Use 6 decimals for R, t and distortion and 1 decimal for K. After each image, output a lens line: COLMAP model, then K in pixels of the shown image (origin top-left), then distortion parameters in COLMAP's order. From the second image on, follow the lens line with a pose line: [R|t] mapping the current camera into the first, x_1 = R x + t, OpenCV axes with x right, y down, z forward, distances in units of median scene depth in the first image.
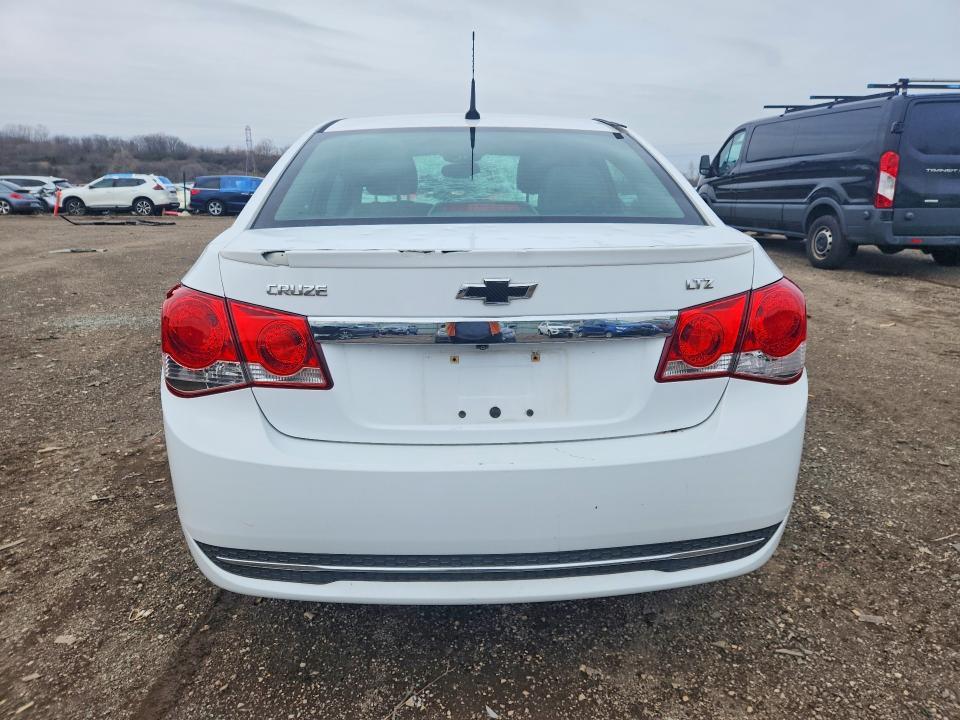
lens RADIAL K [[769.8, 0, 480.0], [0, 769.8, 360.0], [0, 0, 1]] dist [0.000696, -0.003932]
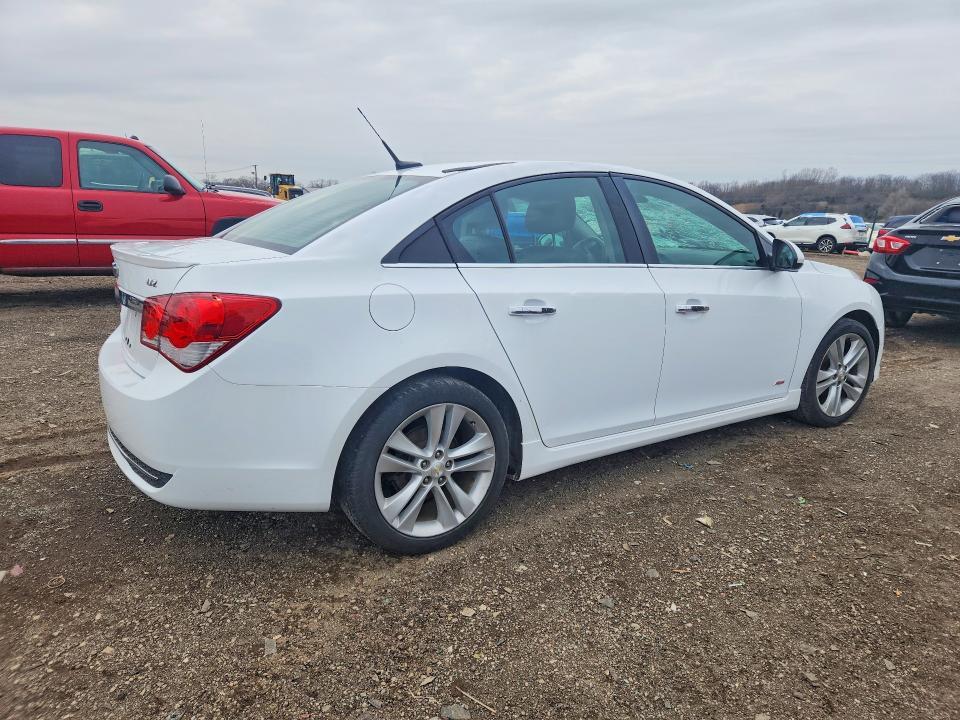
lens RADIAL K [[774.8, 0, 480.0], [0, 774.8, 360.0], [0, 0, 1]] dist [0.022531, -0.000989]
pose [[0.365067, 0.182116, -0.912995, 0.369191], [-0.228718, 0.968169, 0.101667, -0.049034], [0.902449, 0.171703, 0.395100, 0.194823]]
